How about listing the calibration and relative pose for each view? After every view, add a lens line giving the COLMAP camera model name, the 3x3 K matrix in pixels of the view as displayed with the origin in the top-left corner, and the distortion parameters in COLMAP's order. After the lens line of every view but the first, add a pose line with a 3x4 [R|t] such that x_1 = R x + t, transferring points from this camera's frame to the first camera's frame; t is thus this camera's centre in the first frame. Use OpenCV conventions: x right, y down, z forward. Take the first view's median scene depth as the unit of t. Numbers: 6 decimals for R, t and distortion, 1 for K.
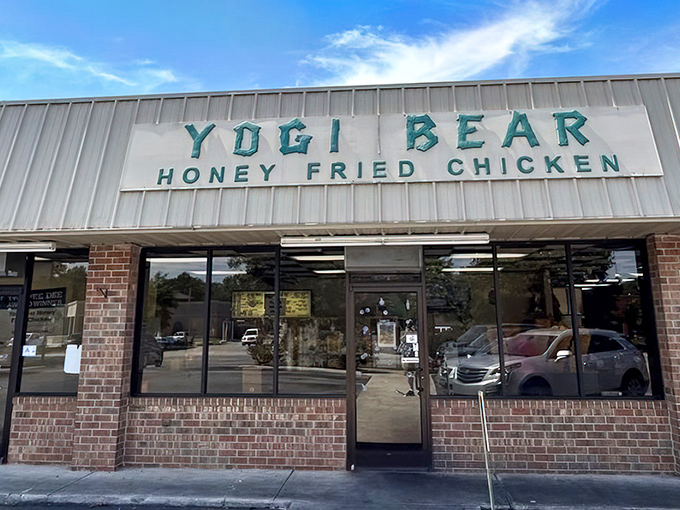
lens RADIAL K [[526.0, 0, 339.9], [0, 526.0, 187.4], [0, 0, 1]] dist [0.041633, -0.052057]
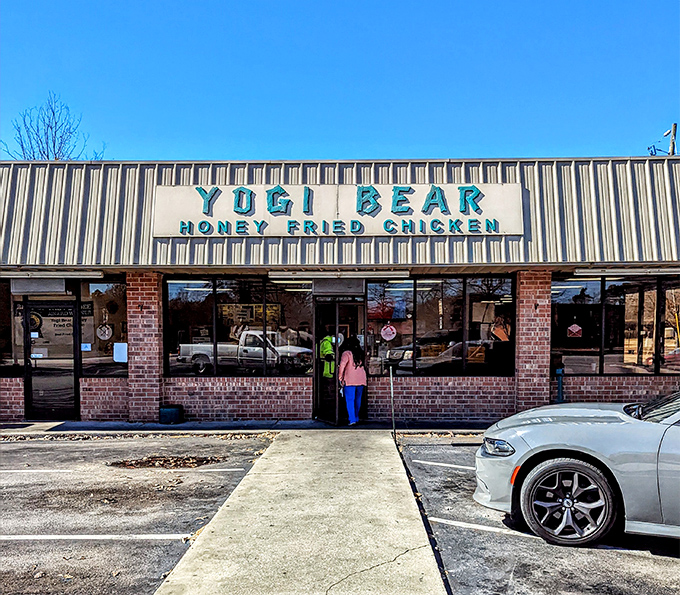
lens RADIAL K [[525.3, 0, 340.0], [0, 525.3, 297.5], [0, 0, 1]] dist [0.000469, 0.000739]
pose [[0.994930, 0.007970, 0.100256, -0.062373], [-0.028257, 0.978852, 0.202607, -0.131782], [-0.096521, -0.204412, 0.974115, -0.430552]]
